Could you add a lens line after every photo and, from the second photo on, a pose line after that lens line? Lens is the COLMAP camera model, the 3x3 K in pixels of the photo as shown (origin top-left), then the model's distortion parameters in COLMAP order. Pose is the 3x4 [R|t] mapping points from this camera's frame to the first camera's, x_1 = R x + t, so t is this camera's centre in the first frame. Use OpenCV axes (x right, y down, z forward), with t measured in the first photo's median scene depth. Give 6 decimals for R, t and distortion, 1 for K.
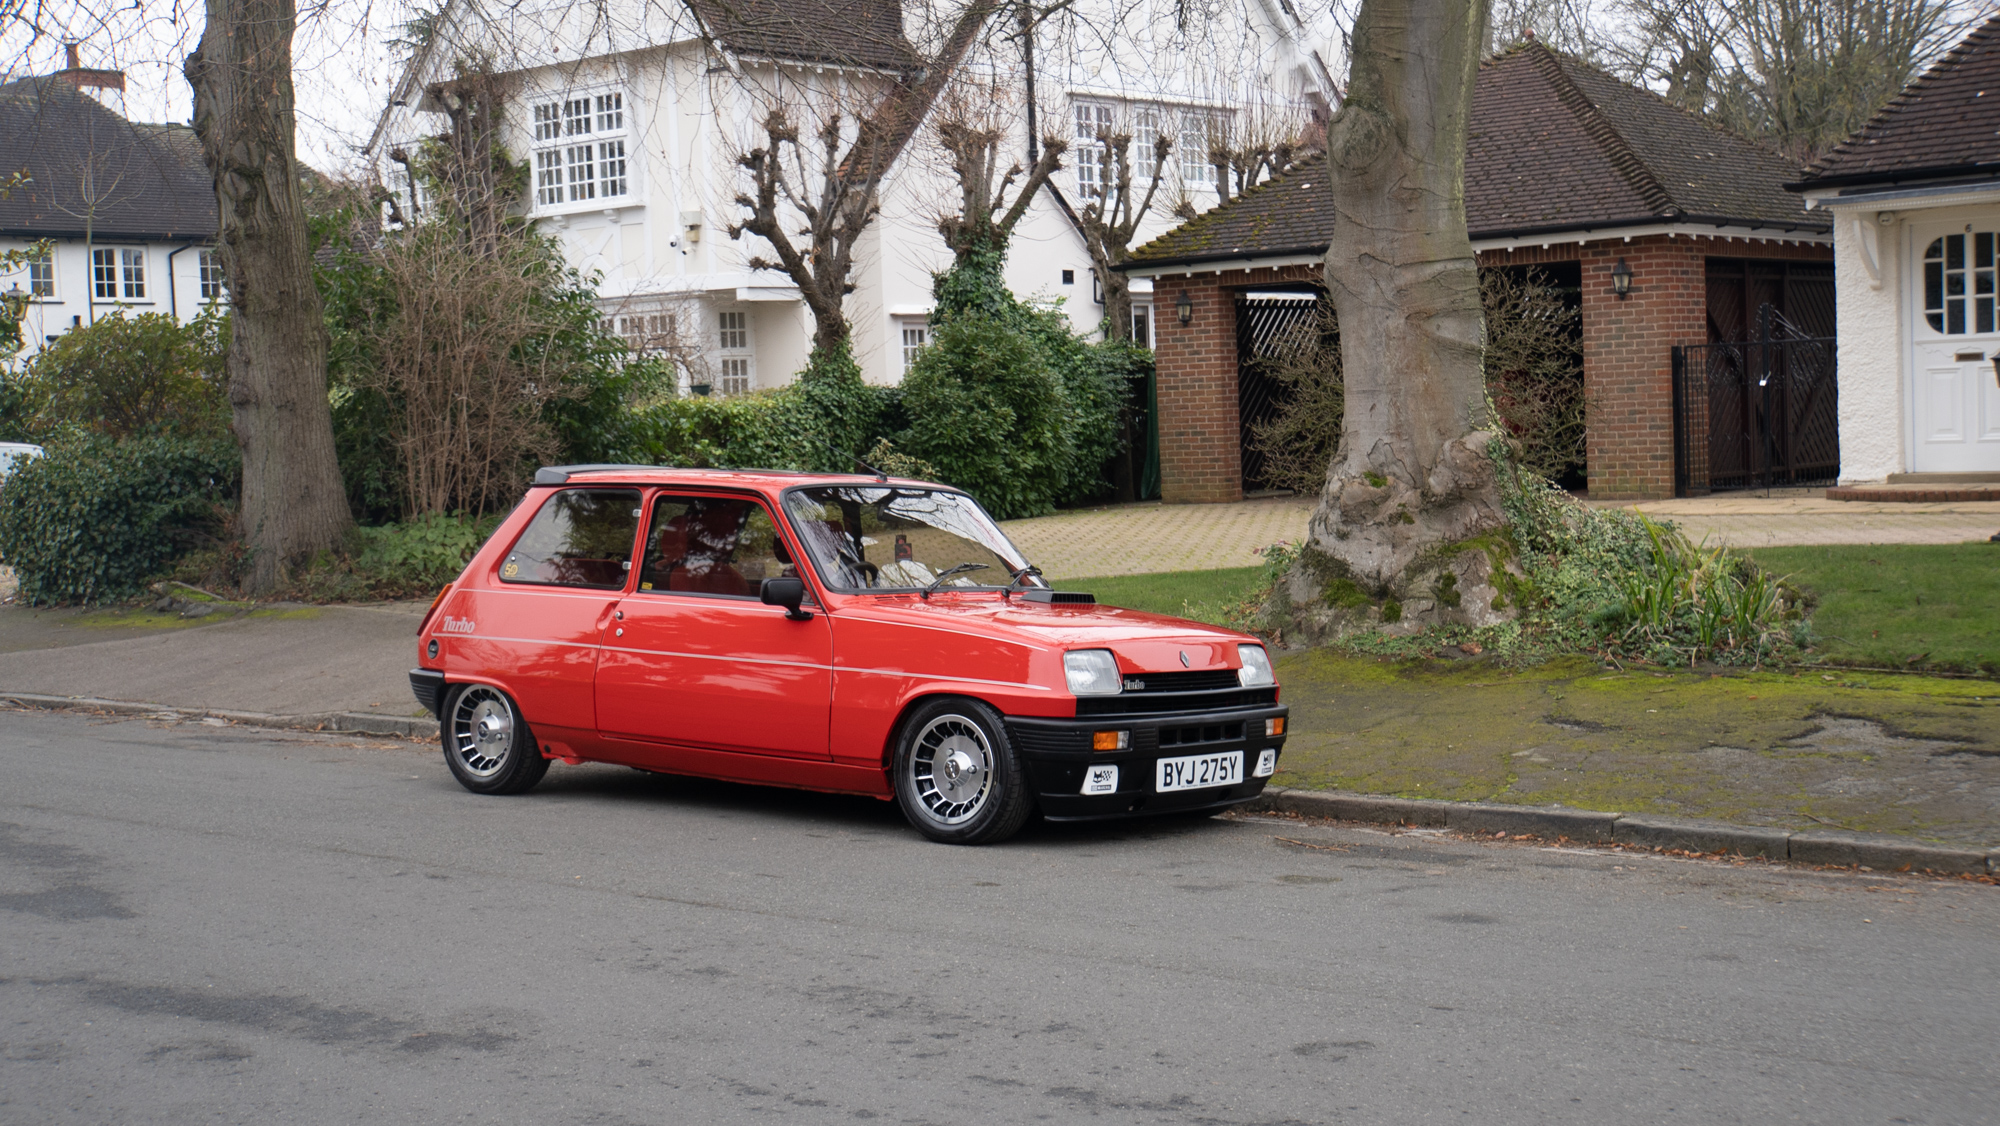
lens RADIAL K [[2592.4, 0, 999.0], [0, 2592.4, 561.8], [0, 0, 1]] dist [-0.010583, 0.120472]
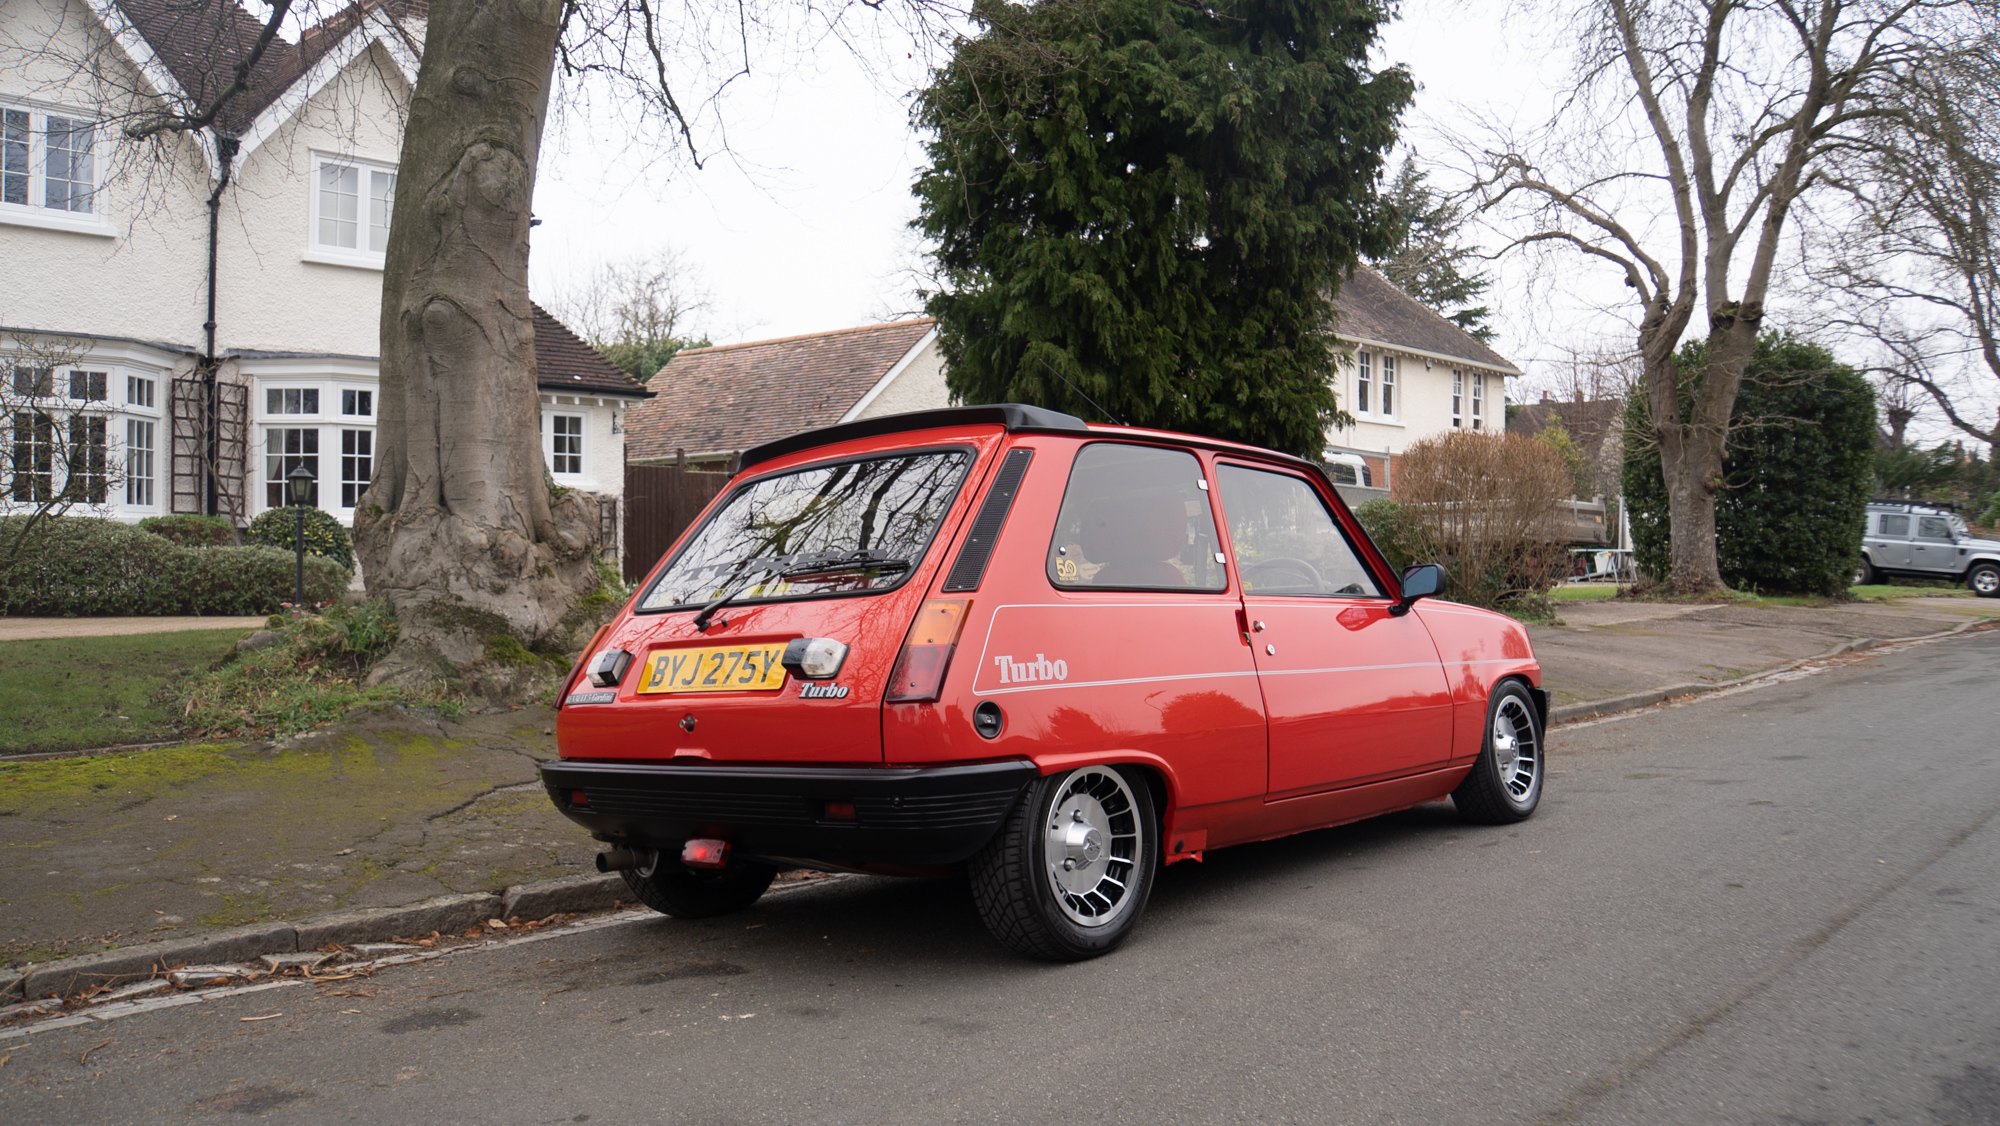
lens RADIAL K [[1610.9, 0, 1001.8], [0, 1610.9, 558.4], [0, 0, 1]] dist [-0.164826, 0.102112]
pose [[0.023006, 0.036536, 0.999067, -0.441844], [0.058628, 0.997563, -0.037831, 0.011231], [-0.998015, 0.059443, 0.020808, 0.804387]]
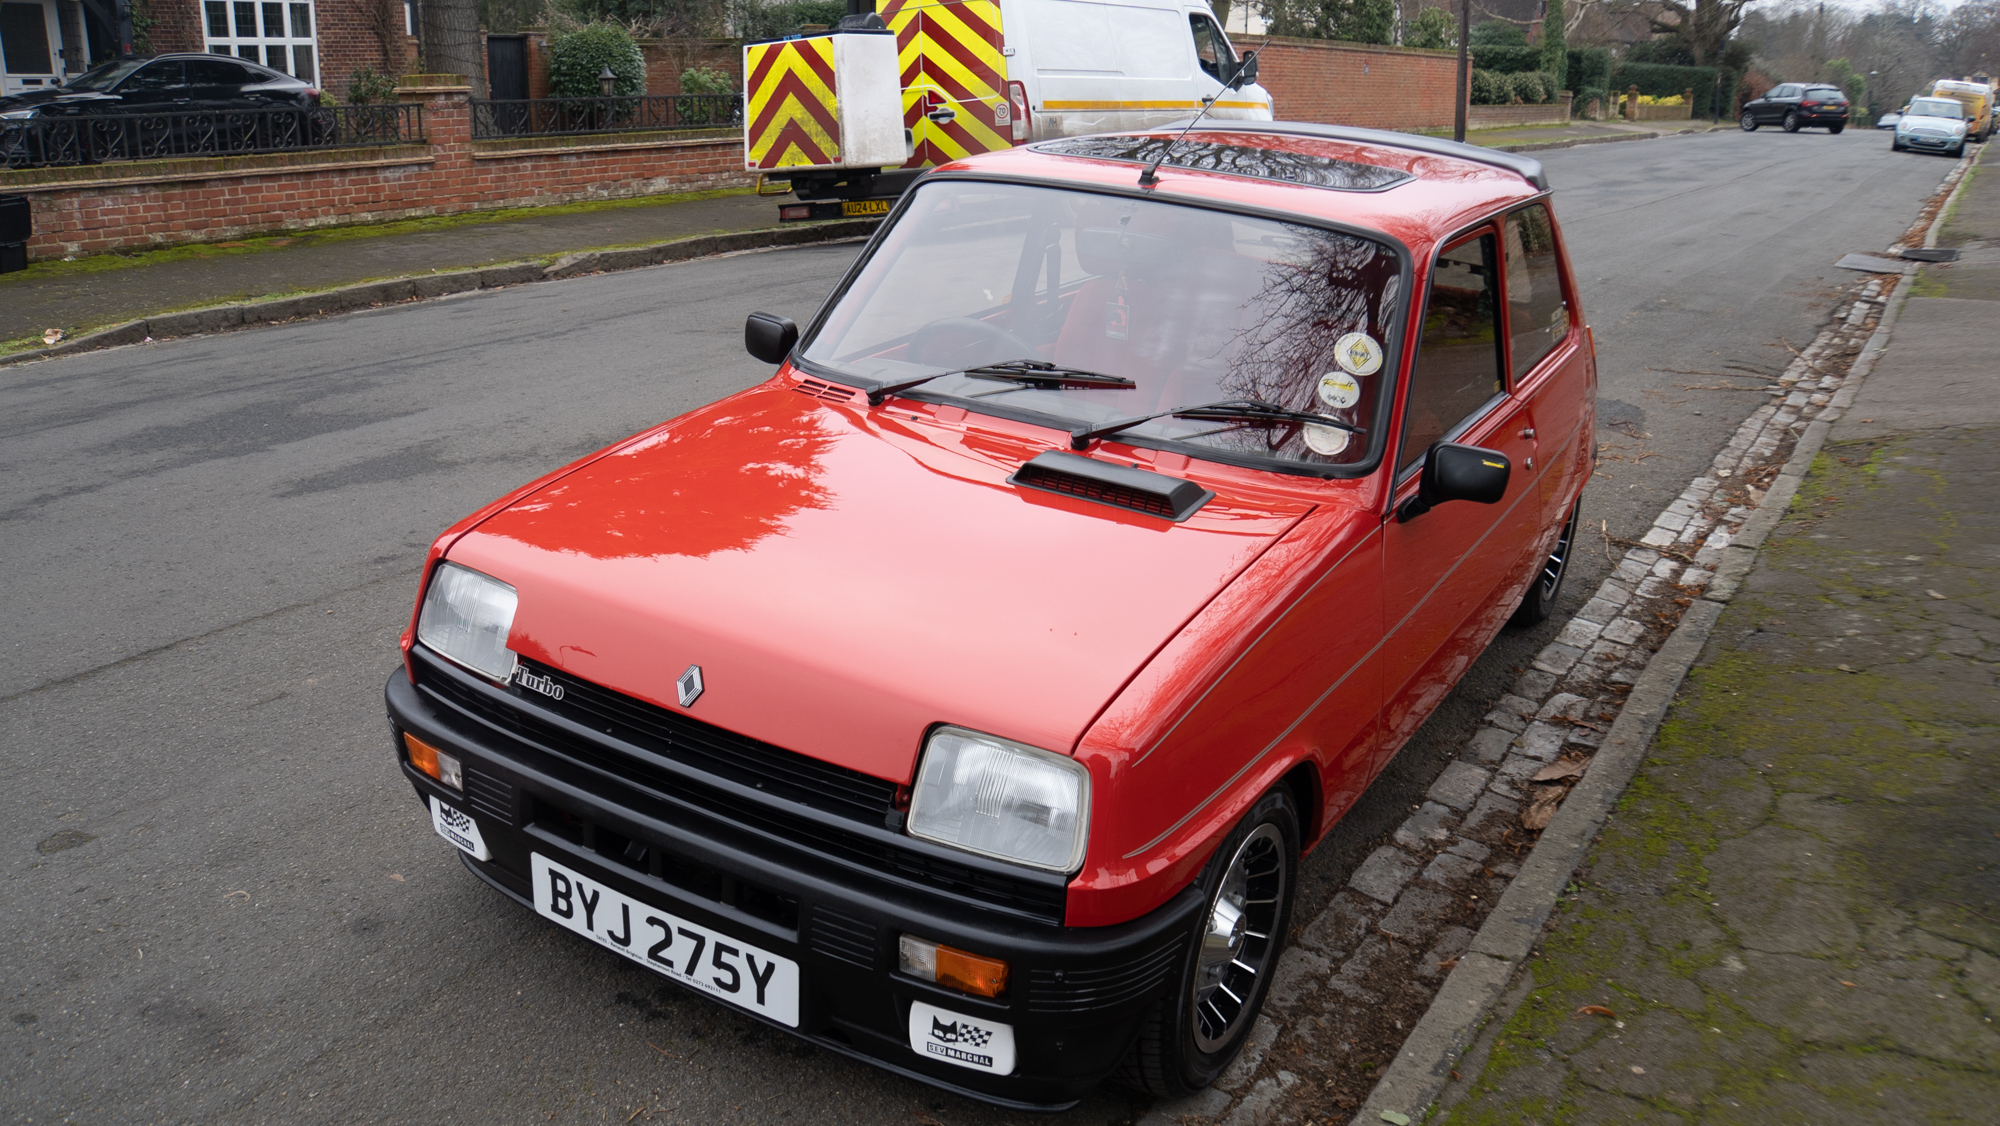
lens RADIAL K [[1618.1, 0, 1003.7], [0, 1618.1, 563.7], [0, 0, 1]] dist [-0.164657, 0.105405]
pose [[0.156163, 0.327777, -0.931759, 0.218909], [-0.068717, 0.944652, 0.320796, -0.046849], [0.985338, 0.013932, 0.170043, 0.704834]]
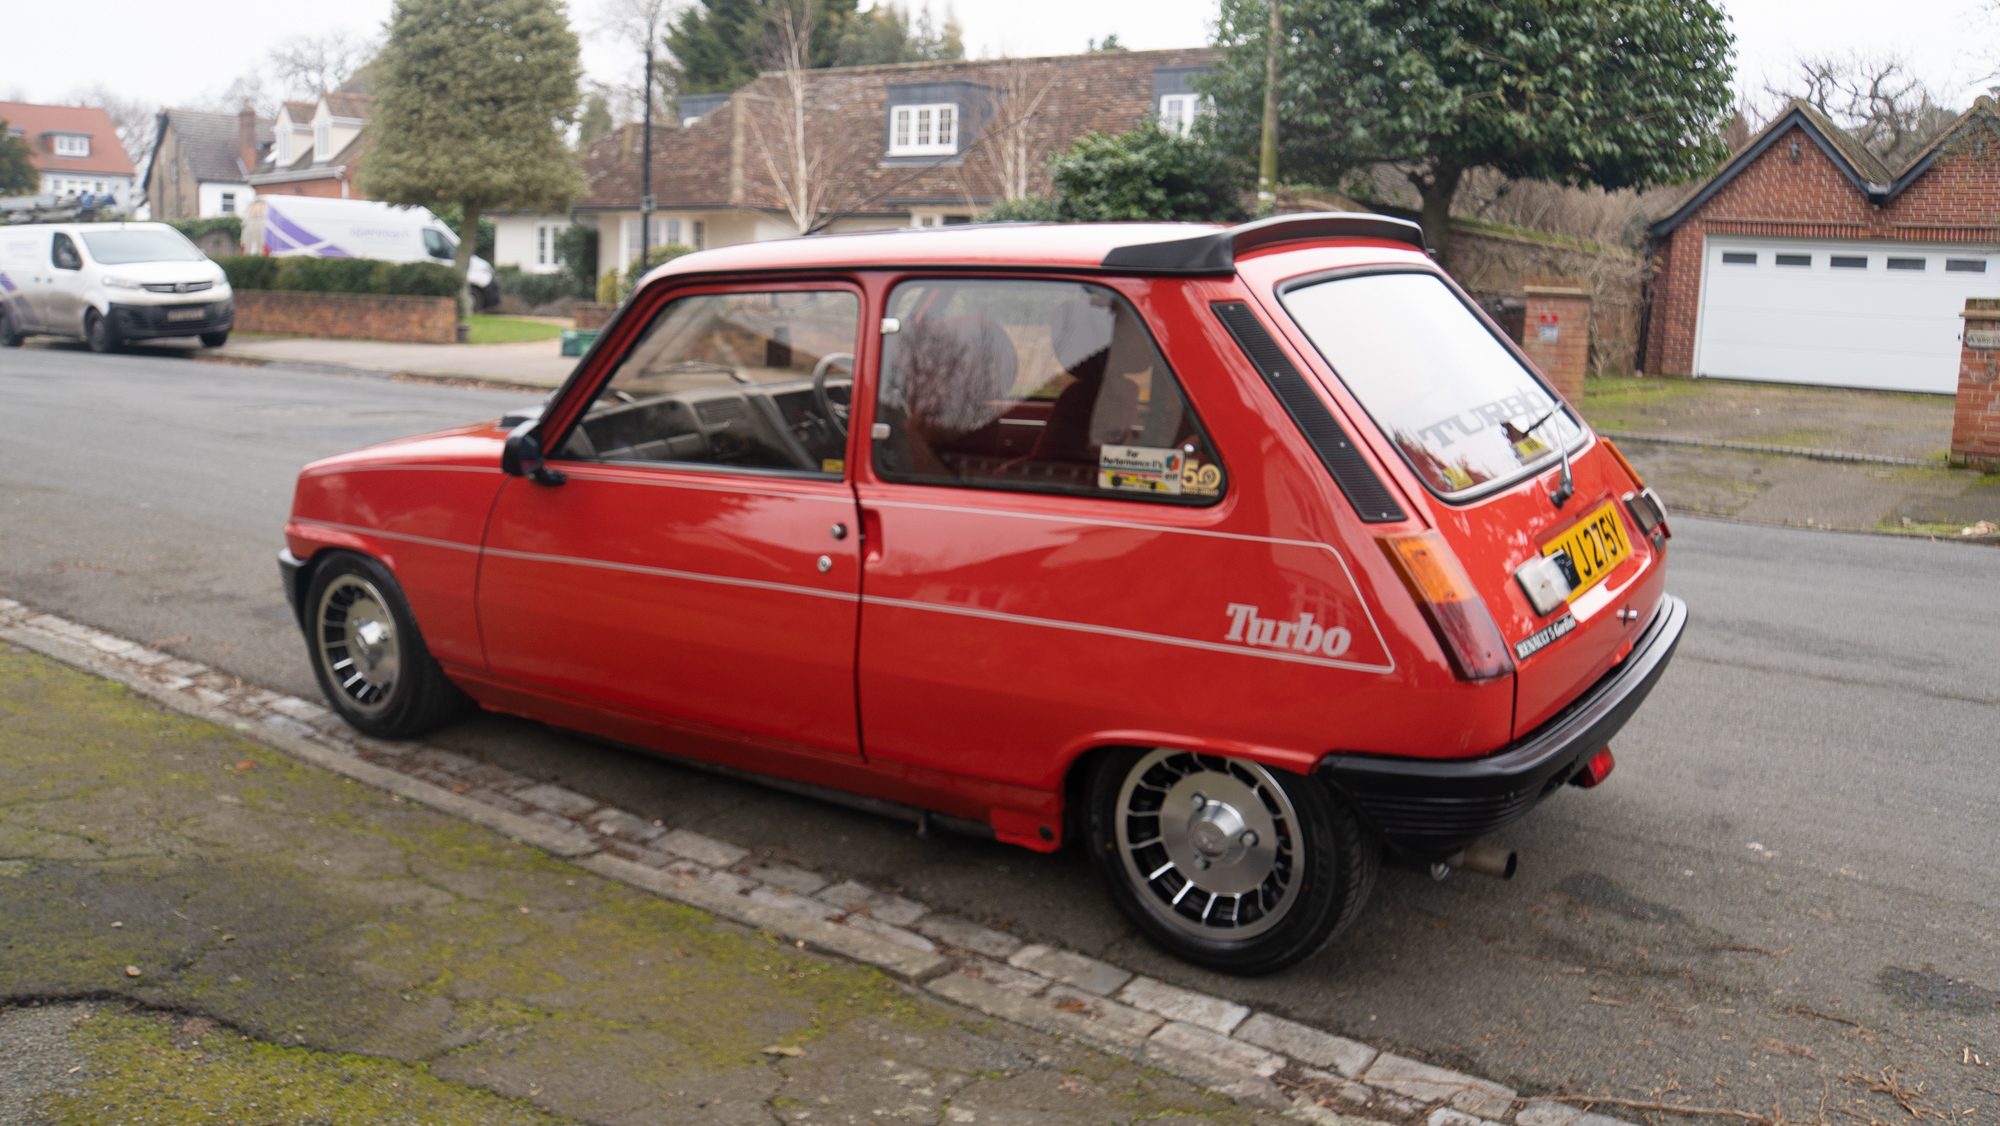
lens RADIAL K [[1612.5, 0, 1006.4], [0, 1612.5, 563.1], [0, 0, 1]] dist [-0.165844, 0.104018]
pose [[-0.996256, 0.016765, -0.084808, -0.045600], [-0.002663, 0.974600, 0.223938, -0.033157], [0.086408, 0.223325, -0.970907, 1.085005]]
